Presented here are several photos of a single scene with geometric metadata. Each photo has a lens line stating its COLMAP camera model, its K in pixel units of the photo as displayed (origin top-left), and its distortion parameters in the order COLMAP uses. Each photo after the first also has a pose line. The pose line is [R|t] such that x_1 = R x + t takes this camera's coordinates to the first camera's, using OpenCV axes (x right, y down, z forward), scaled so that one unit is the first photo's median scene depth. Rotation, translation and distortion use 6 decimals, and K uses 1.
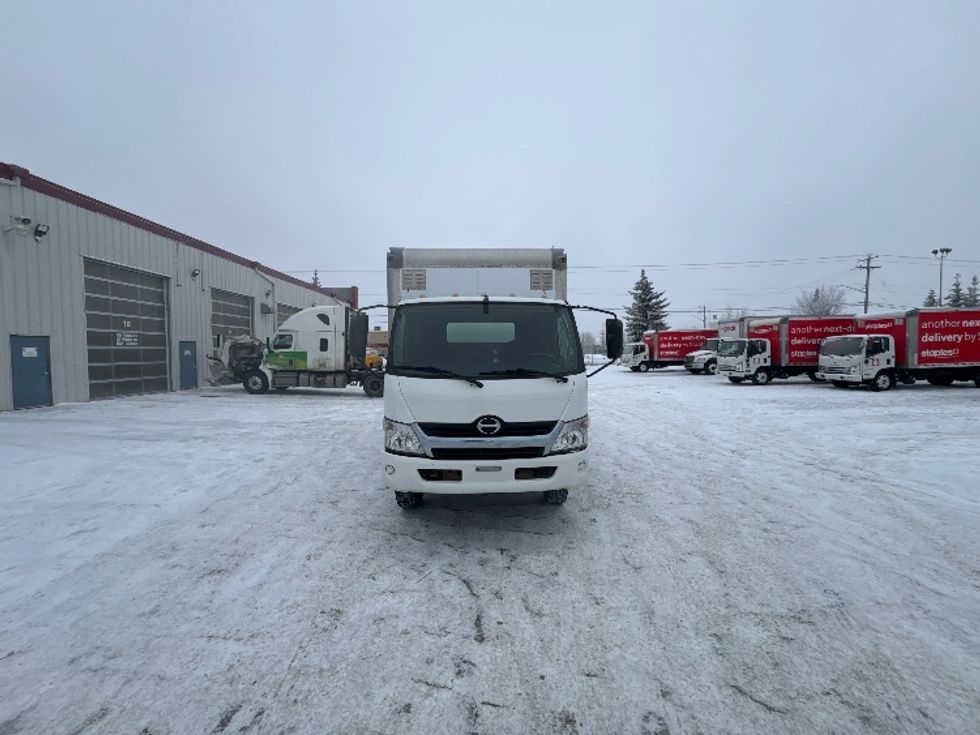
lens RADIAL K [[382.3, 0, 498.4], [0, 382.3, 369.1], [0, 0, 1]] dist [-0.001282, -0.000331]
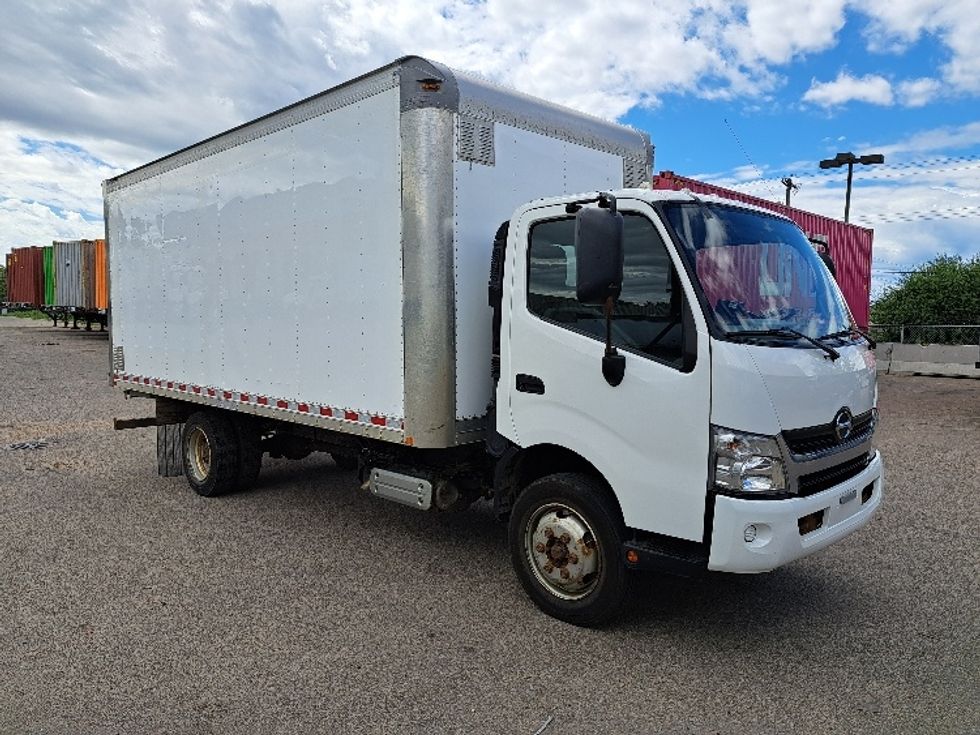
lens RADIAL K [[688.6, 0, 490.0], [0, 688.6, 367.5], [0, 0, 1]] dist [0.042919, -0.000423]
pose [[0.760894, -0.038002, 0.647762, -0.887247], [0.019729, 0.999177, 0.035442, 0.007520], [-0.648576, -0.014188, 0.761018, 0.419640]]
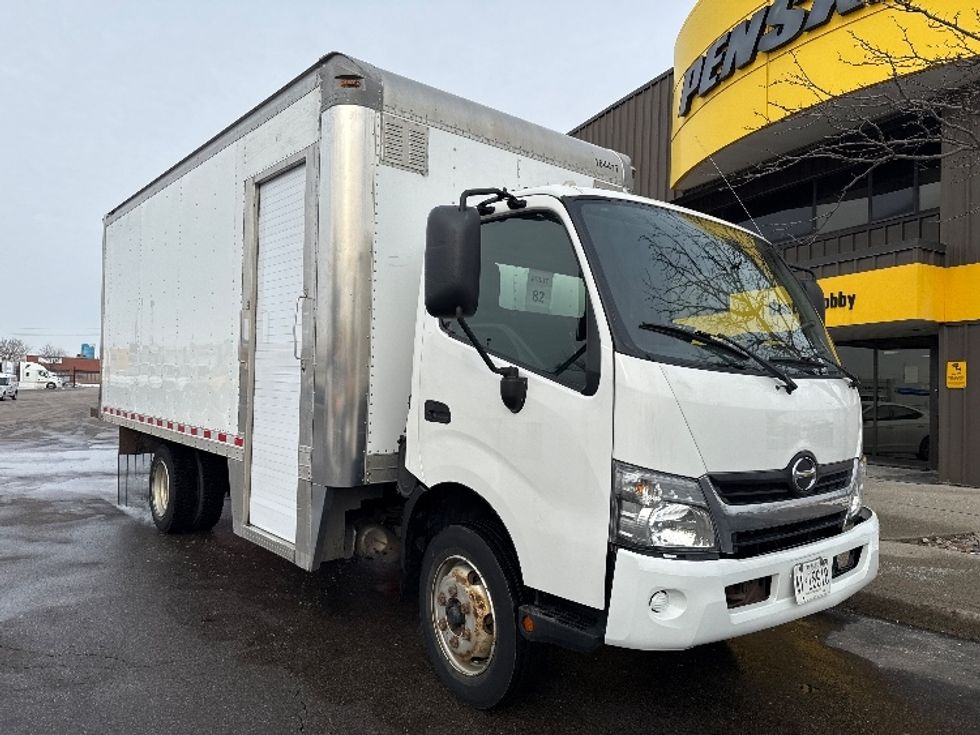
lens RADIAL K [[688.6, 0, 490.0], [0, 688.6, 367.5], [0, 0, 1]] dist [0.042919, -0.000423]
pose [[0.818560, 0.040020, 0.573025, -0.666817], [-0.011778, 0.998530, -0.052912, 0.051675], [-0.574301, 0.036562, 0.817828, 0.399456]]
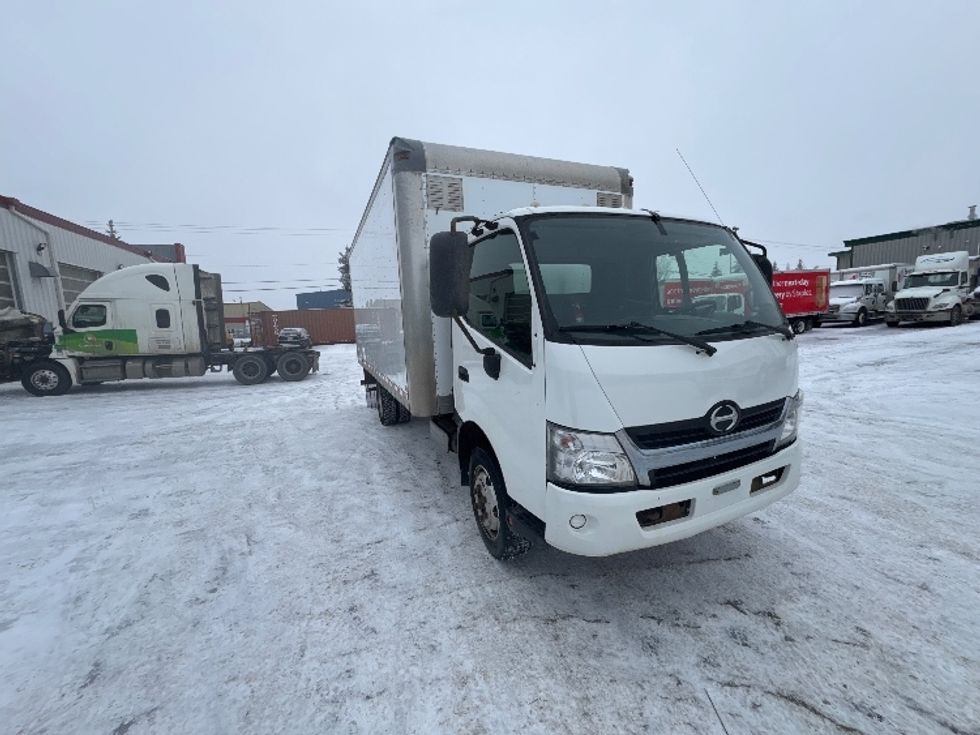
lens RADIAL K [[382.3, 0, 498.4], [0, 382.3, 369.1], [0, 0, 1]] dist [-0.001282, -0.000331]
pose [[0.941253, -0.078733, 0.328395, -0.431695], [0.052071, 0.994650, 0.089221, -0.001063], [-0.333663, -0.066880, 0.940317, 0.436228]]
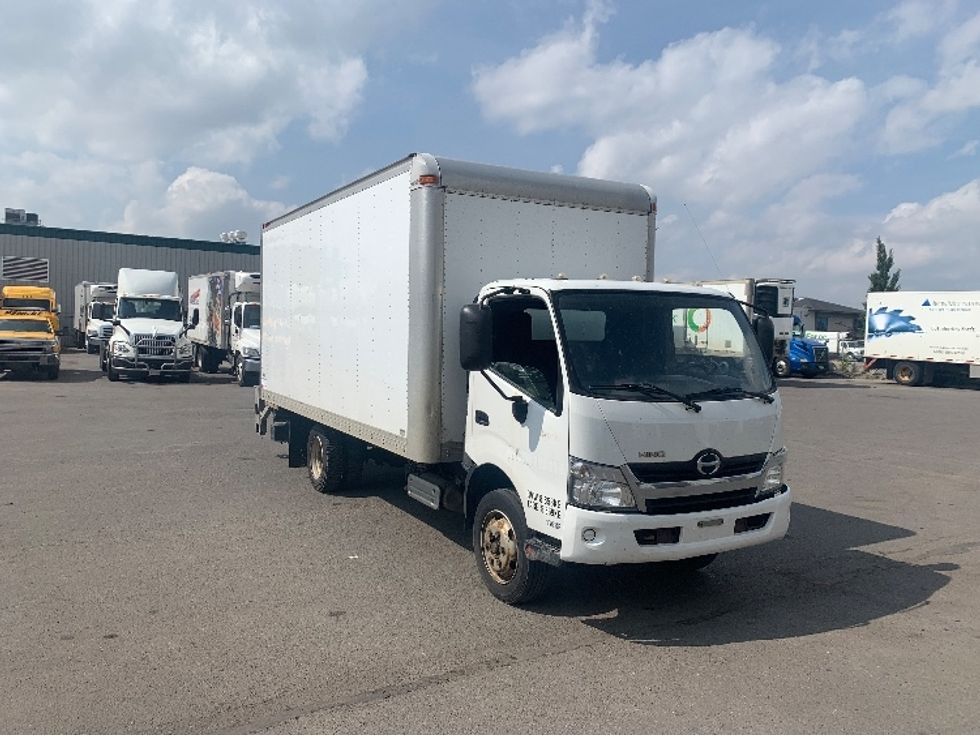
lens RADIAL K [[744.0, 0, 493.8], [0, 744.0, 349.2], [0, 0, 1]] dist [0.010946, 0.000356]
pose [[0.909801, 0.013661, 0.414821, -0.792274], [-0.008035, 0.999851, -0.015303, -0.038862], [-0.414968, 0.010590, 0.909774, -0.118250]]
